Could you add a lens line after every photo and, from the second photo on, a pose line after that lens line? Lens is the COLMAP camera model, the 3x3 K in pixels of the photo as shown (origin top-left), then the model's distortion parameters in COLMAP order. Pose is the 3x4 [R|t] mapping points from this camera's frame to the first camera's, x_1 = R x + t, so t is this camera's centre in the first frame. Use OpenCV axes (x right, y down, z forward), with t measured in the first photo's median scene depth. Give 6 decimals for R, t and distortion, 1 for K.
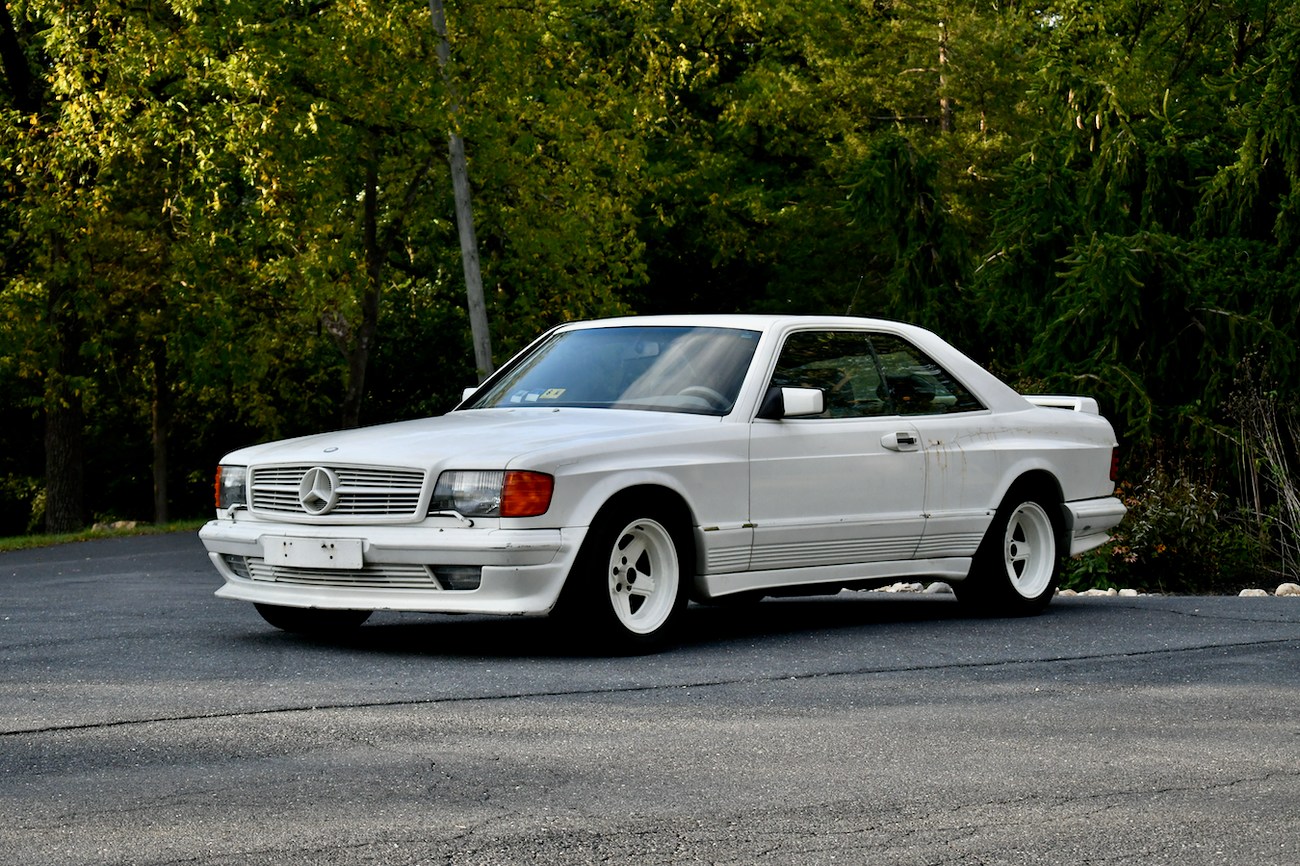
lens RADIAL K [[2085.0, 0, 608.8], [0, 2085.0, 484.5], [0, 0, 1]] dist [-0.047448, 0.000000]
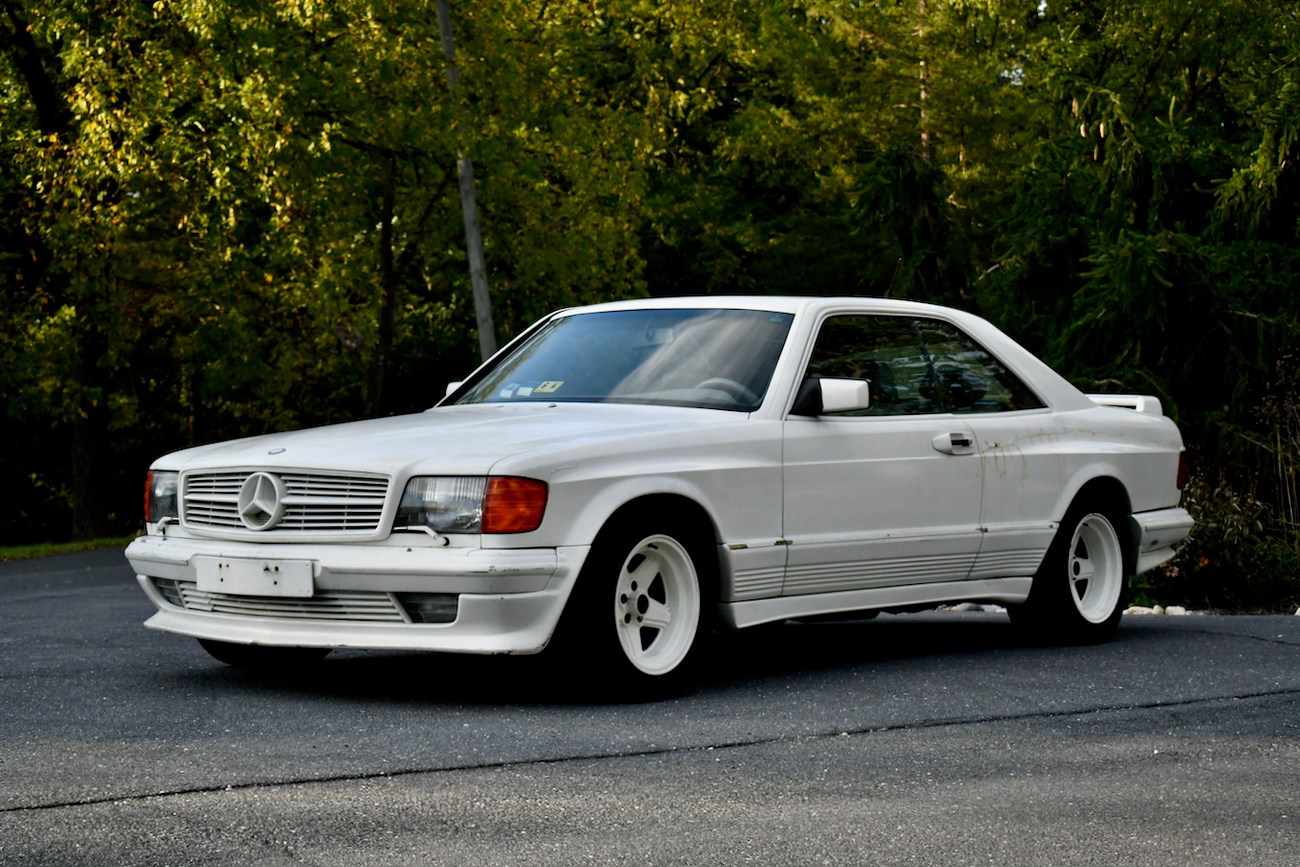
lens RADIAL K [[2085.0, 0, 653.6], [0, 2085.0, 432.4], [0, 0, 1]] dist [-0.047448, 0.000000]
pose [[0.999800, 0.000292, 0.019975, -0.001203], [0.000298, 0.999564, -0.029524, 0.000175], [-0.019975, 0.029524, 0.999364, 0.161716]]
